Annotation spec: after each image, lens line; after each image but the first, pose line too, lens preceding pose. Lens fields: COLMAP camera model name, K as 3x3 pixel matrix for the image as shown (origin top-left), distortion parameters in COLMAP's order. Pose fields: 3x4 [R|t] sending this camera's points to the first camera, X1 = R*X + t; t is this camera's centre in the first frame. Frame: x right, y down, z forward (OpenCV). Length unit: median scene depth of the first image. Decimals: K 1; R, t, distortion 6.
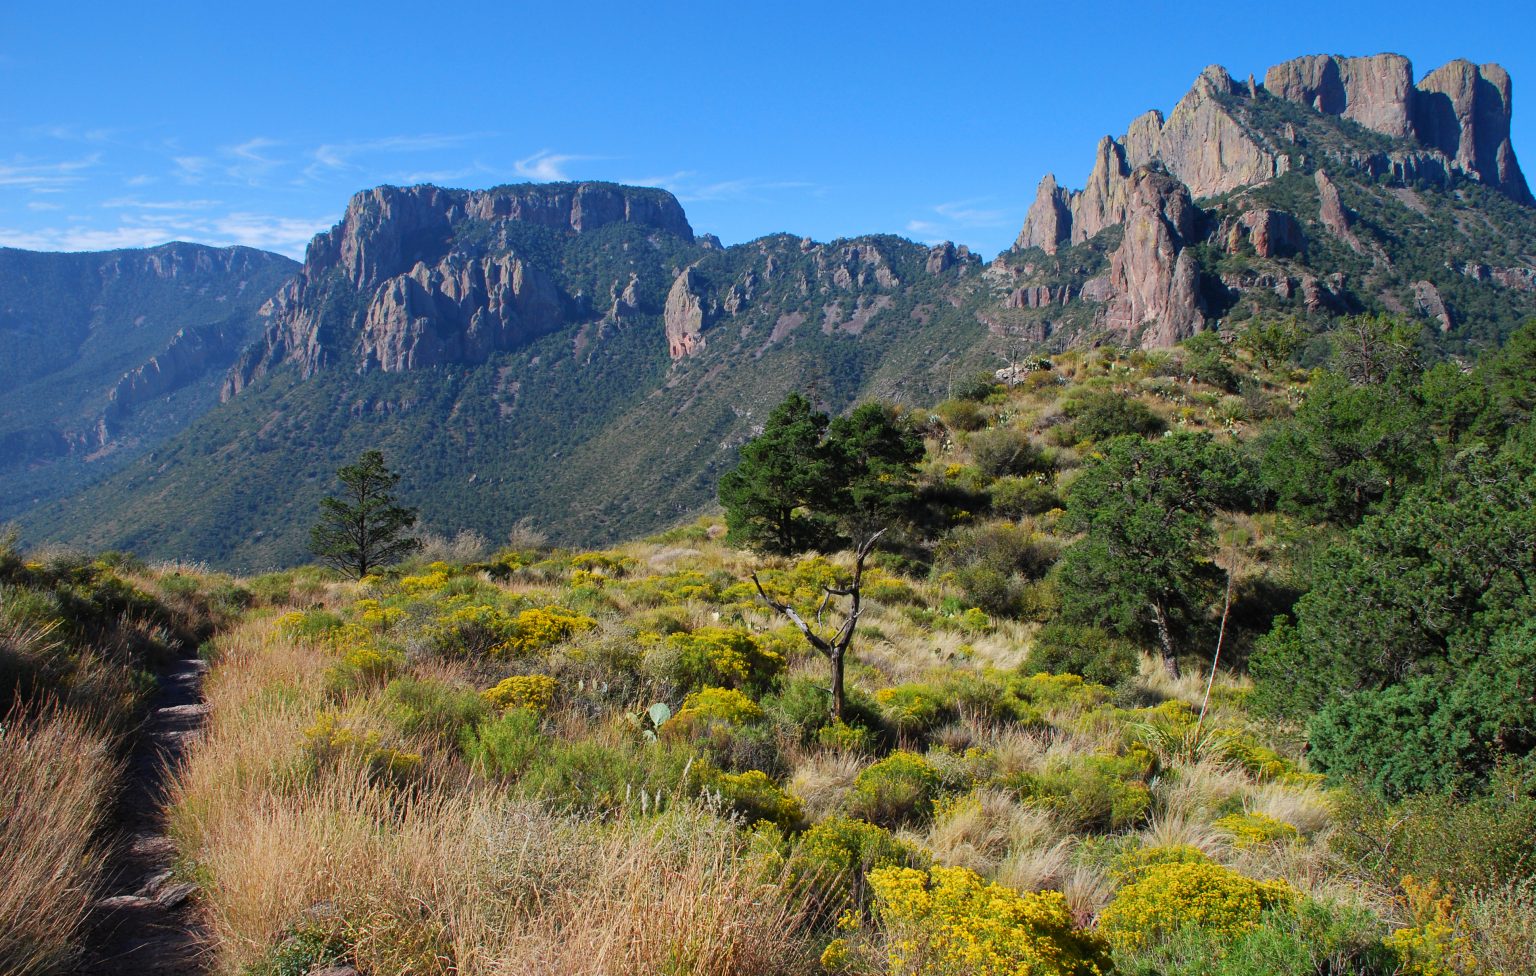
lens RADIAL K [[1217.3, 0, 768.0], [0, 1217.3, 488.0], [0, 0, 1]] dist [-0.136327, 0.096485]
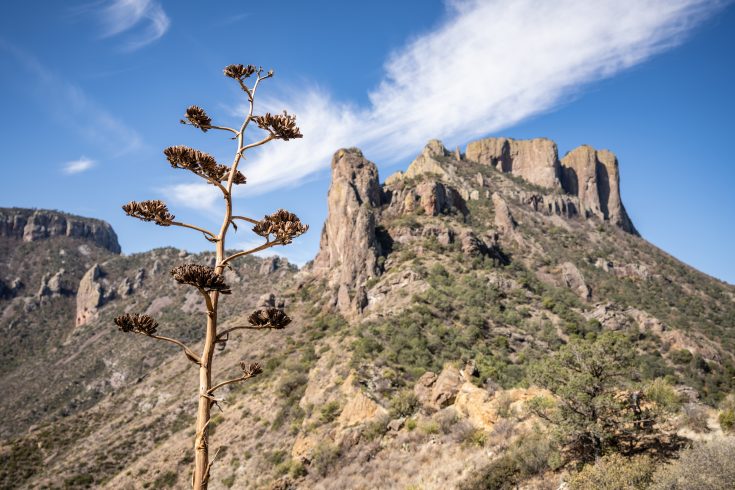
lens RADIAL K [[636.9, 0, 367.5], [0, 636.9, 245.0], [0, 0, 1]] dist [0.047098, 0.000701]
pose [[0.984242, 0.057660, 0.167163, 0.160317], [-0.008296, 0.959358, -0.282070, 0.014273], [-0.176633, 0.276238, 0.944719, 0.260278]]
